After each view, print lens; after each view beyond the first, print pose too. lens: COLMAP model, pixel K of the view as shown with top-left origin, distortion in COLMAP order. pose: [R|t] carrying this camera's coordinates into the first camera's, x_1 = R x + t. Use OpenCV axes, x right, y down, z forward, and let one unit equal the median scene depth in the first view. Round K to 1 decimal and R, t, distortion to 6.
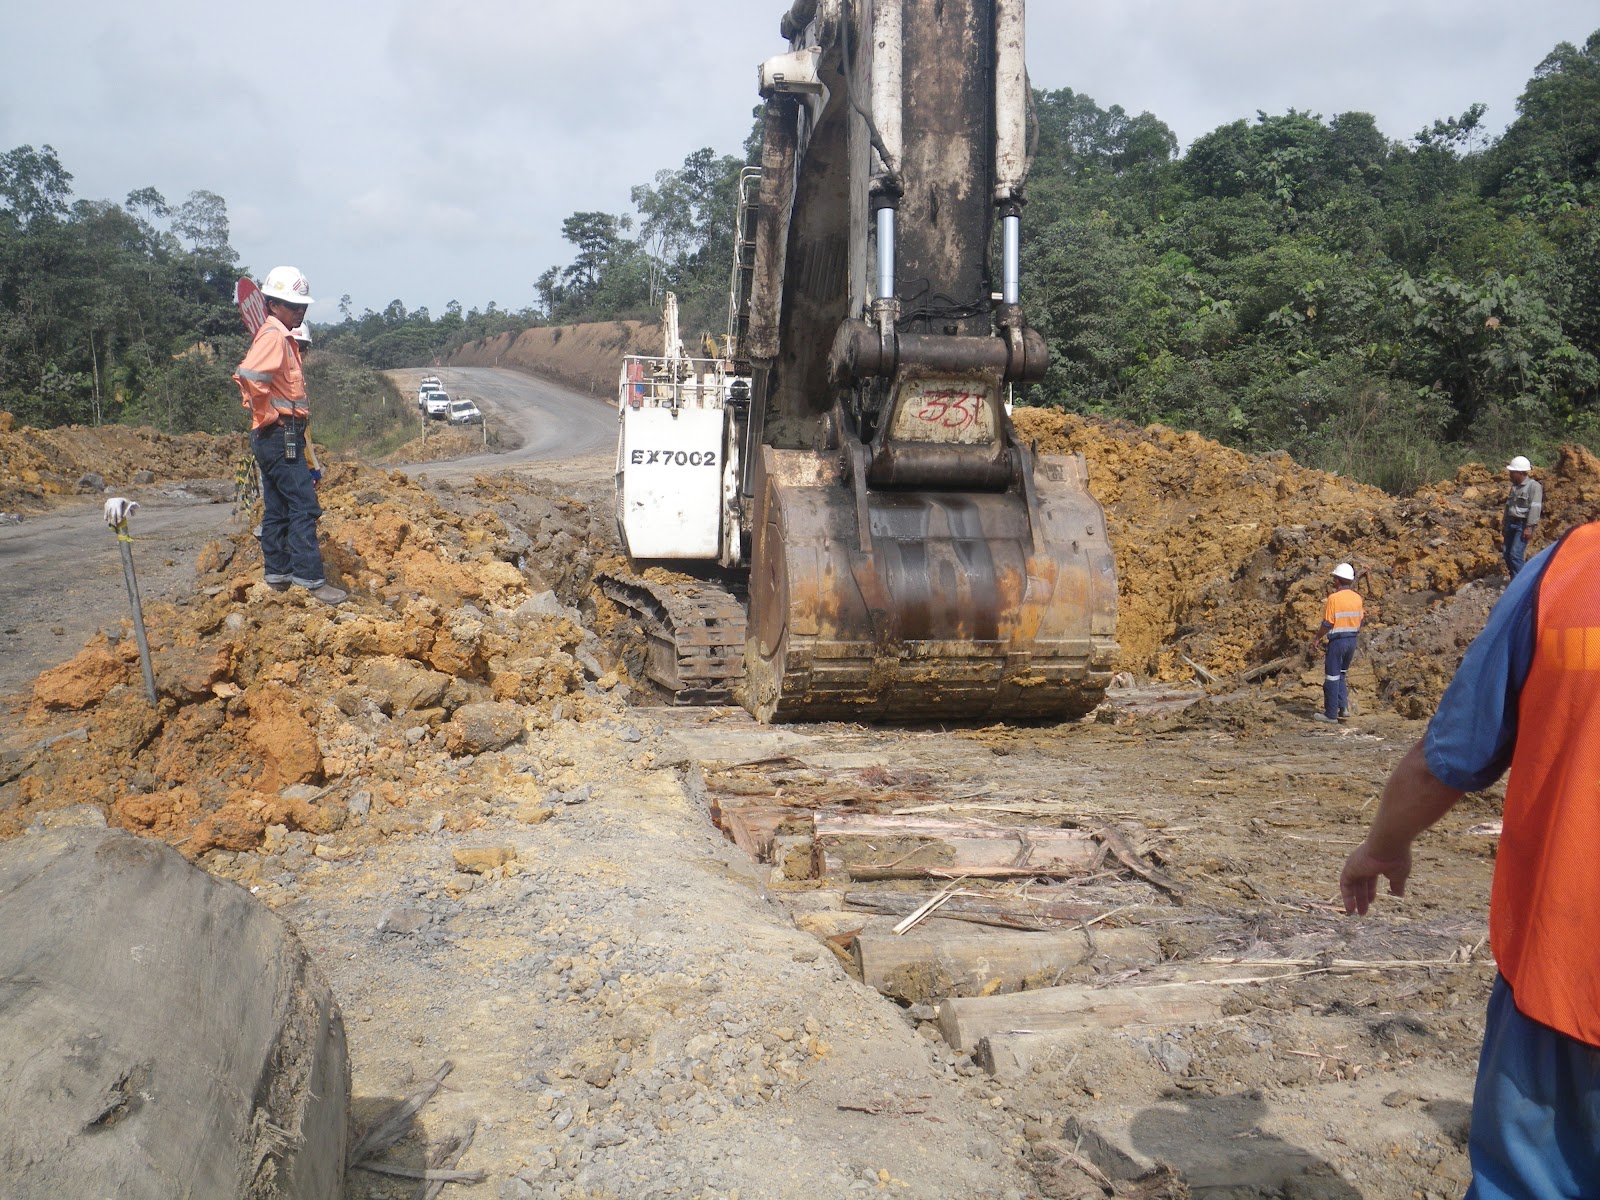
lens RADIAL K [[1335.6, 0, 800.0], [0, 1335.6, 600.0], [0, 0, 1]] dist [-0.178283, 0.134508]
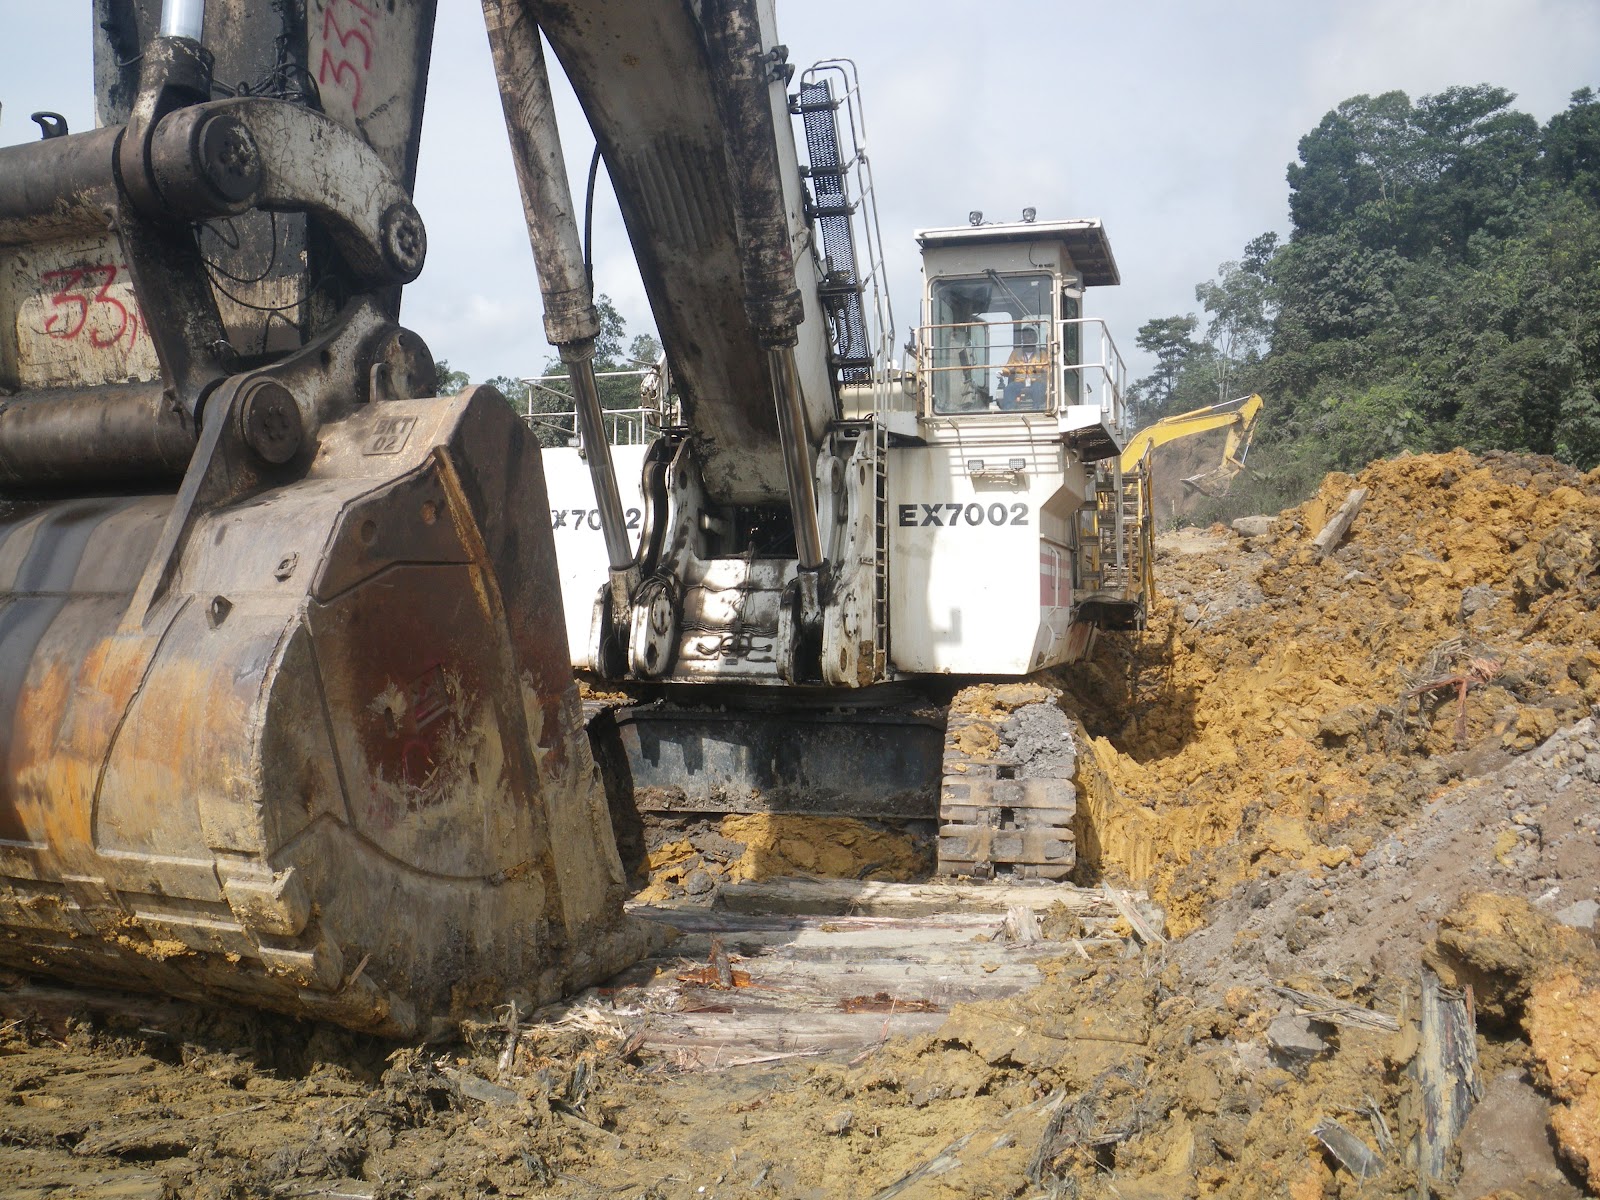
lens RADIAL K [[1291.2, 0, 802.1], [0, 1291.2, 681.6], [0, 0, 1]] dist [-0.141831, 0.067894]
pose [[0.880271, 0.009780, -0.474370, 0.158784], [-0.024181, 0.999413, -0.024266, -0.004599], [0.473854, 0.032831, 0.879991, 0.233321]]
